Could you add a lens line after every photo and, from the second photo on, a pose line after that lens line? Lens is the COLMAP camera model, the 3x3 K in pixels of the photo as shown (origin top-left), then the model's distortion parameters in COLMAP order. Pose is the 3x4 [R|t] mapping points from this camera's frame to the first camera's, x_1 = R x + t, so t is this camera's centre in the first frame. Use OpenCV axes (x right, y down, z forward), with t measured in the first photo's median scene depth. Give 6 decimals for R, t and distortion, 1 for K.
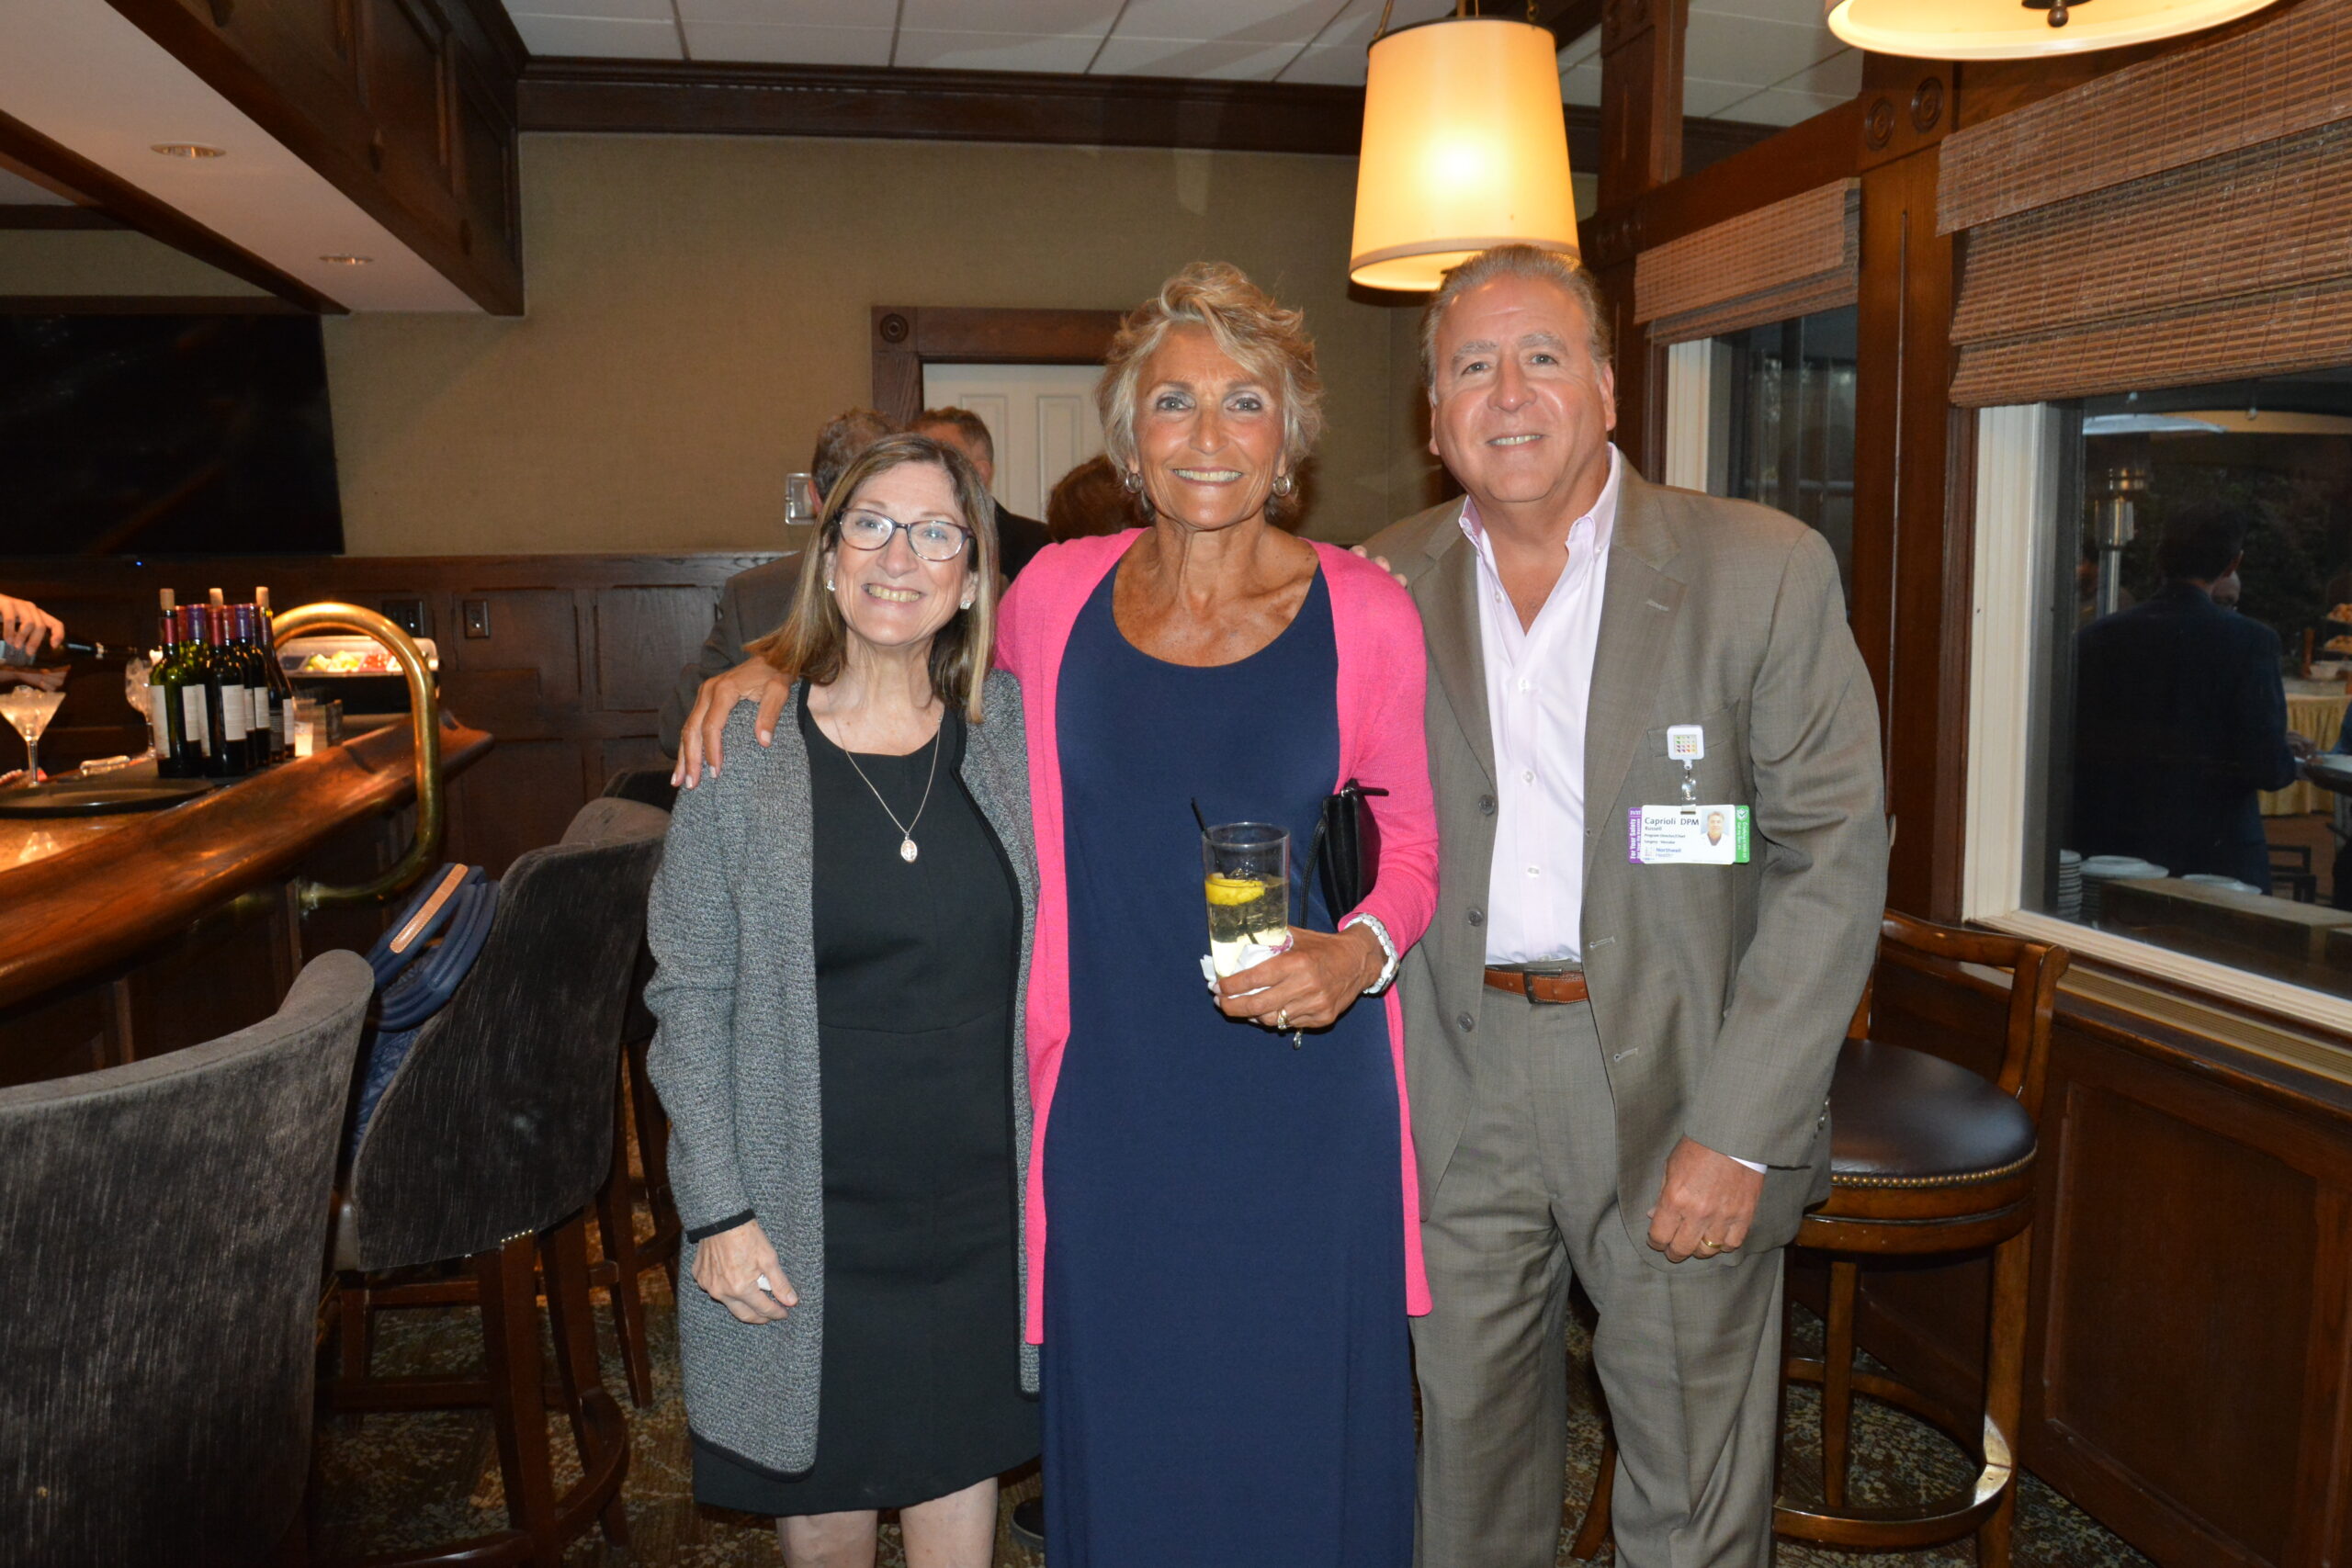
lens RADIAL K [[1817.5, 0, 1176.0], [0, 1817.5, 784.0], [0, 0, 1]] dist [-0.109686, 0.000814]
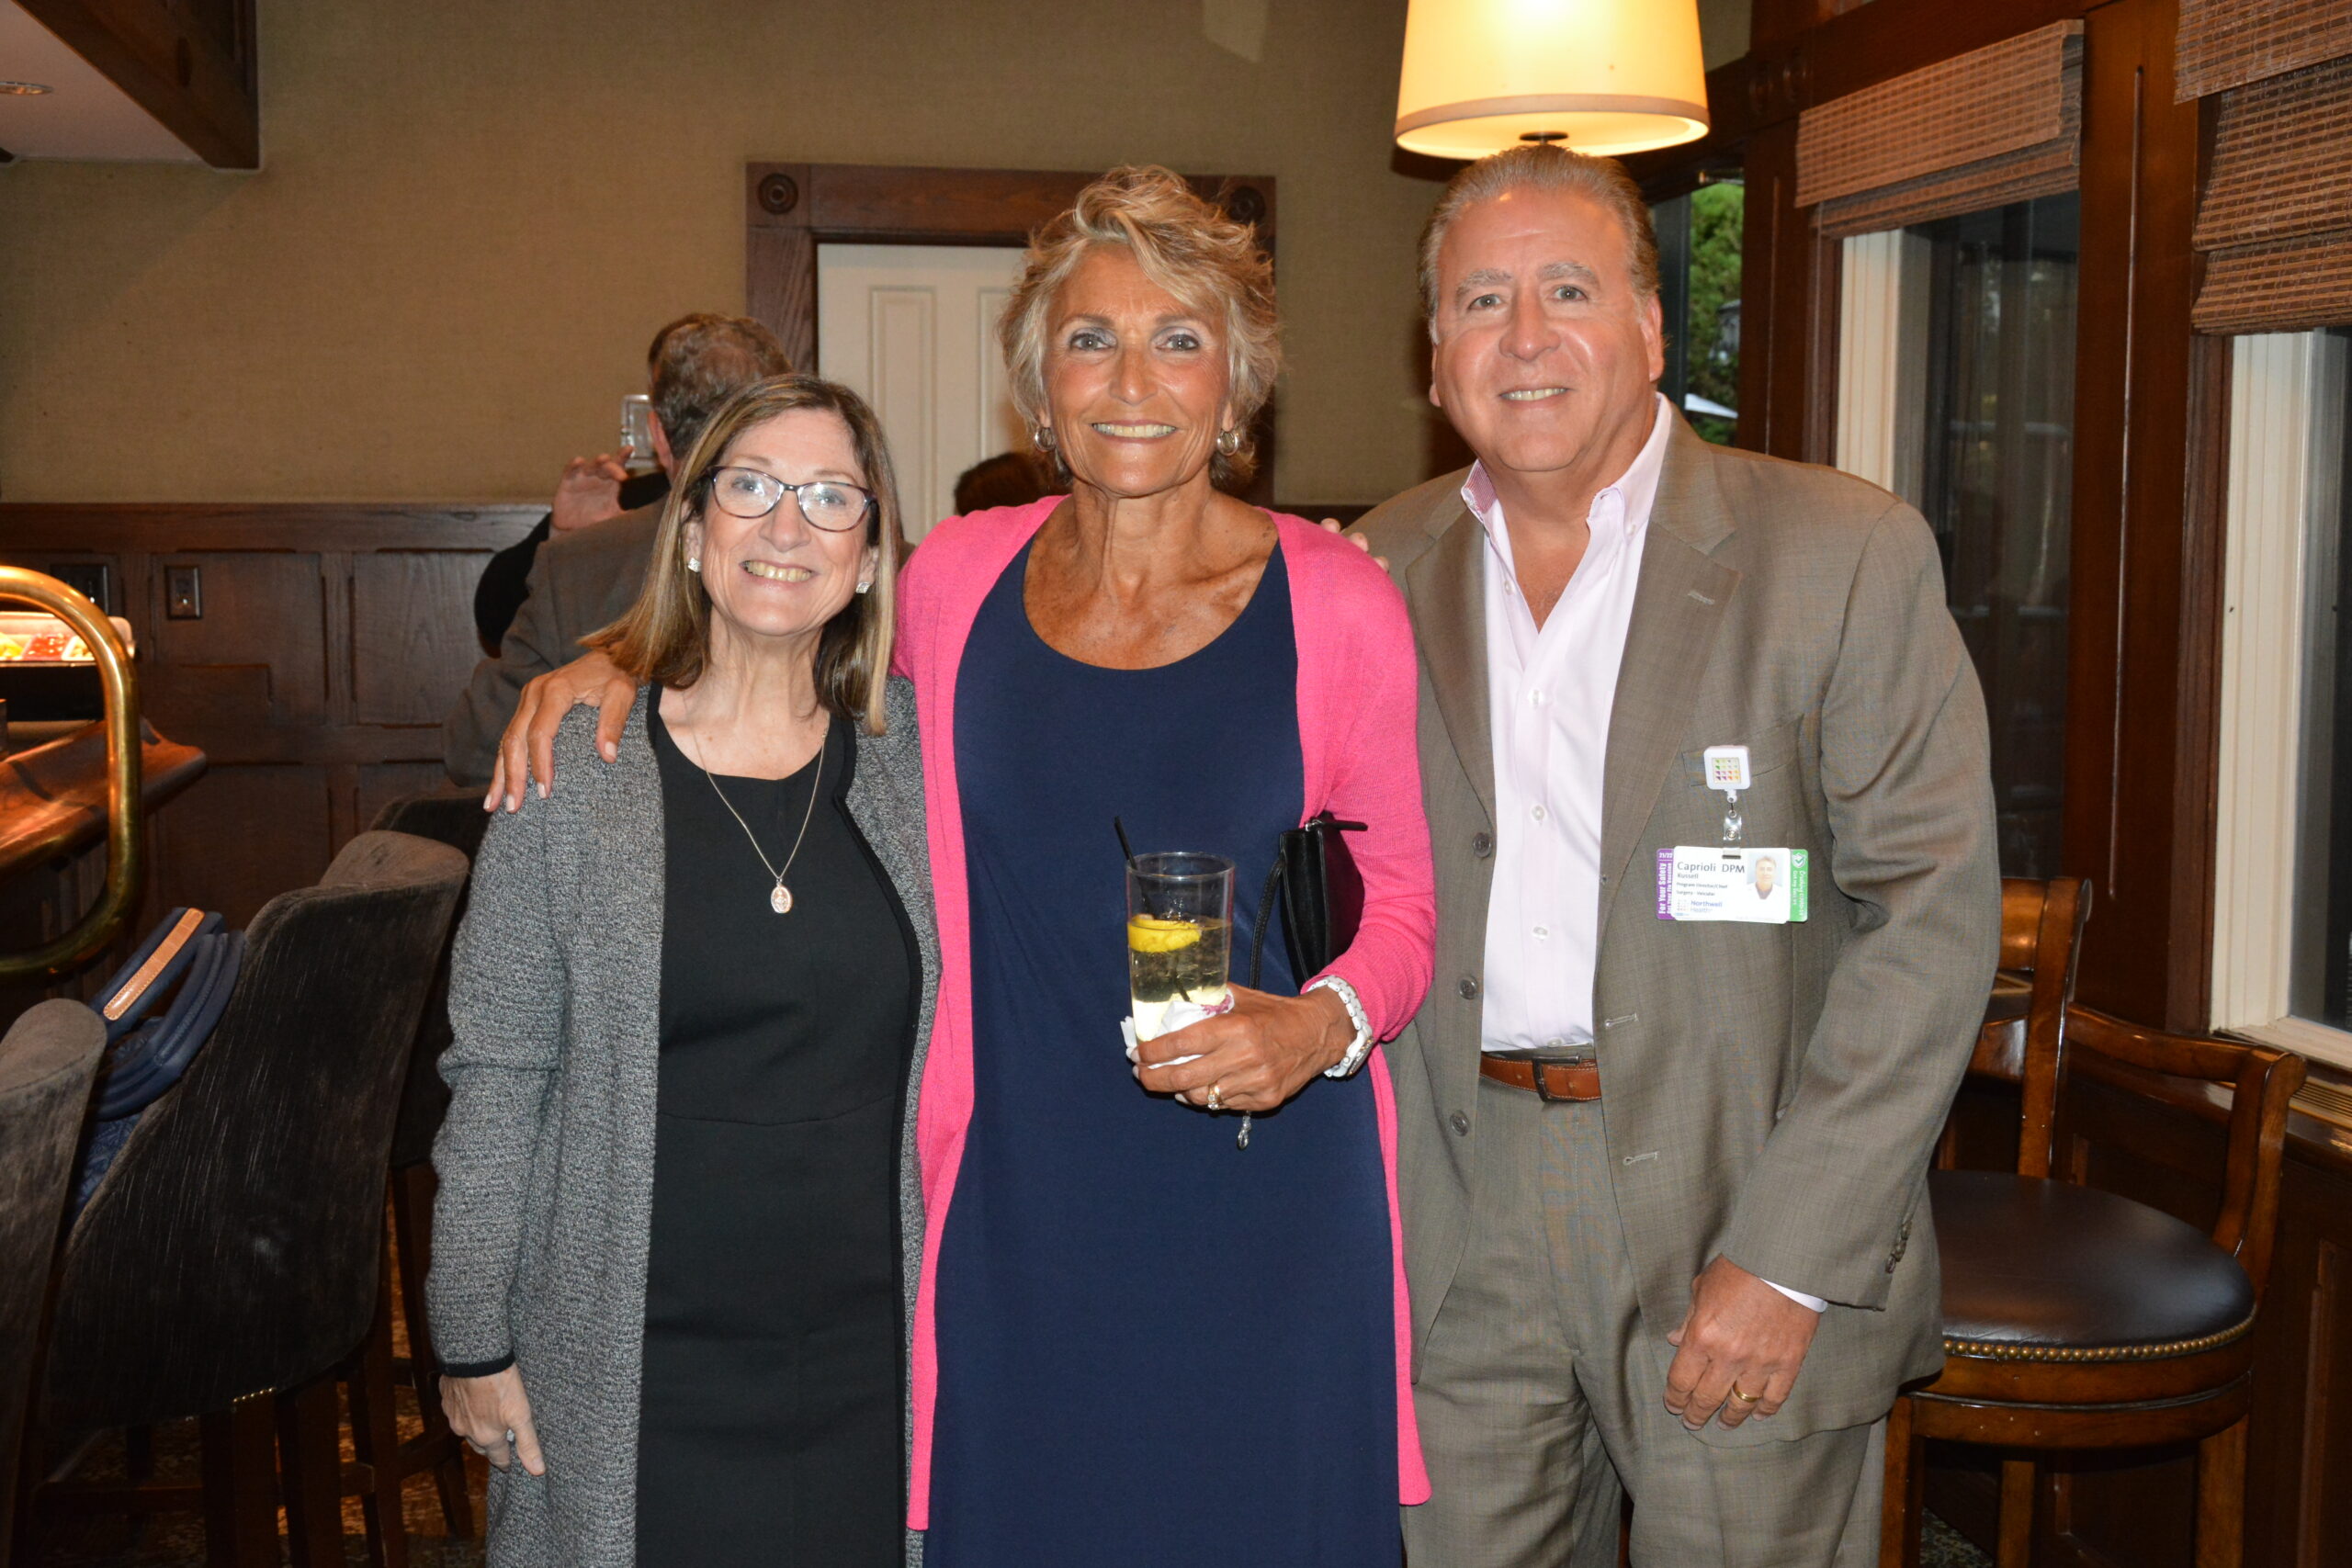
lens RADIAL K [[2713.0, 0, 1176.0], [0, 2713.0, 784.0], [0, 0, 1]] dist [-0.095481, -0.032937]
pose [[0.999866, 0.014452, -0.007625, 0.033482], [-0.014640, 0.999574, -0.025242, 0.013572], [0.007257, 0.025350, 0.999652, -0.158127]]
